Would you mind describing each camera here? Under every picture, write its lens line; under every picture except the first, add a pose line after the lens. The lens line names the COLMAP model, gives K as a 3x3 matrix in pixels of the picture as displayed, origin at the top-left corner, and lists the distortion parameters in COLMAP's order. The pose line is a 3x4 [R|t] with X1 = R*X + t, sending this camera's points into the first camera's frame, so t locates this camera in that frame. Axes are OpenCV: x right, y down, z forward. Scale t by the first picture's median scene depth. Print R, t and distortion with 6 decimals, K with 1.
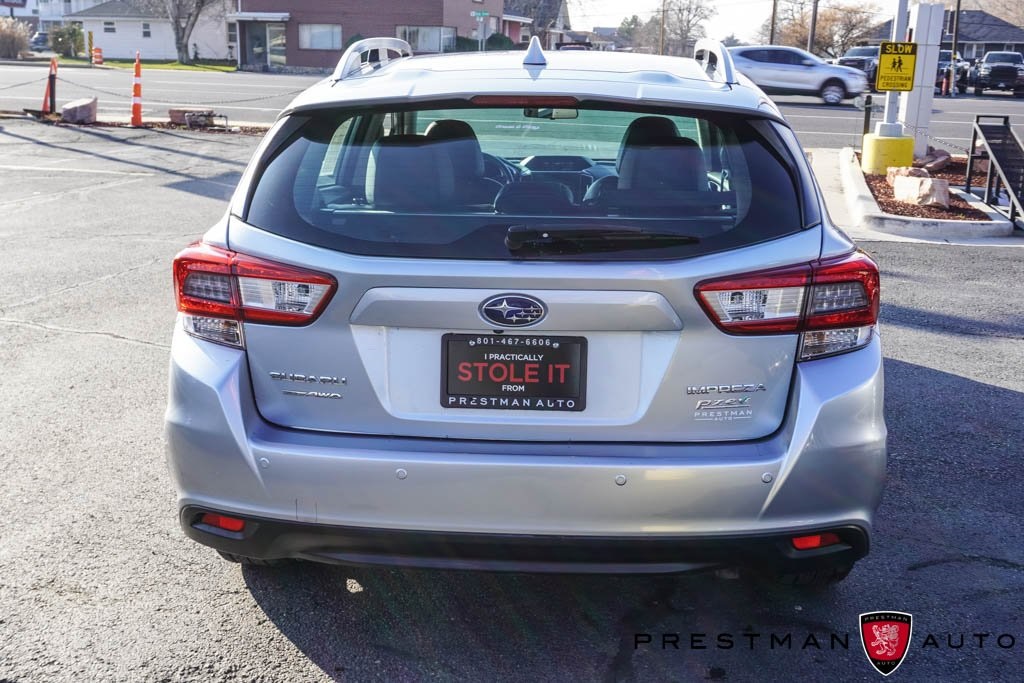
lens RADIAL K [[1133.2, 0, 512.0], [0, 1133.2, 341.5], [0, 0, 1]] dist [-0.000623, 0.010001]
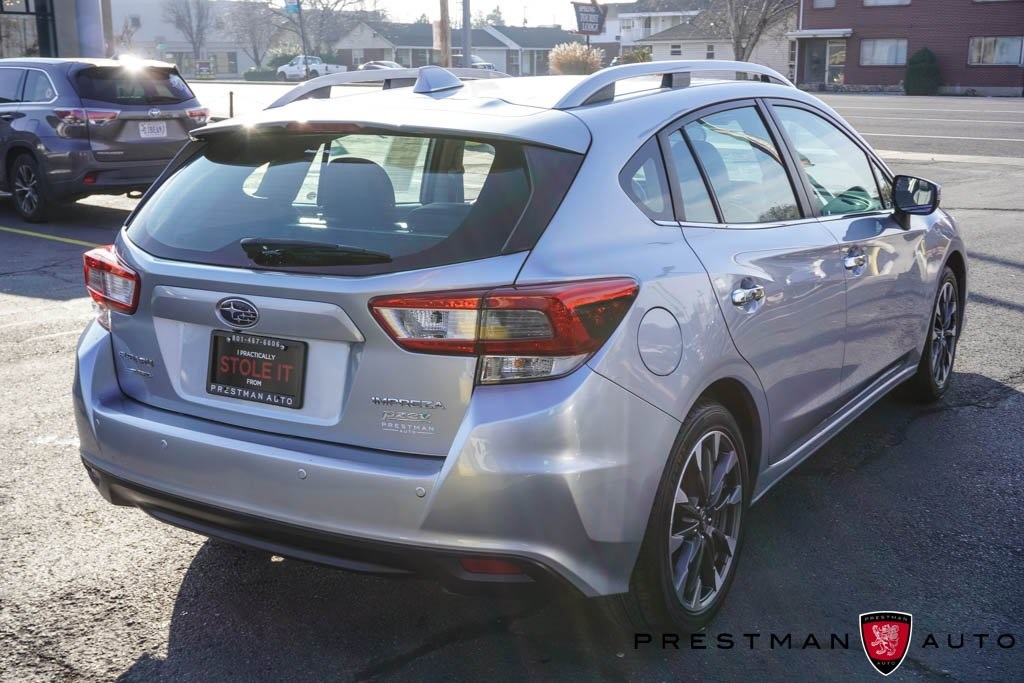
lens RADIAL K [[1184.5, 0, 512.0], [0, 1184.5, 341.5], [0, 0, 1]] dist [-0.009369, 0.017383]
pose [[0.874389, 0.081296, -0.478368, 0.782878], [-0.093063, 0.995660, -0.000898, -0.021916], [0.476218, 0.045303, 0.878159, 0.089306]]
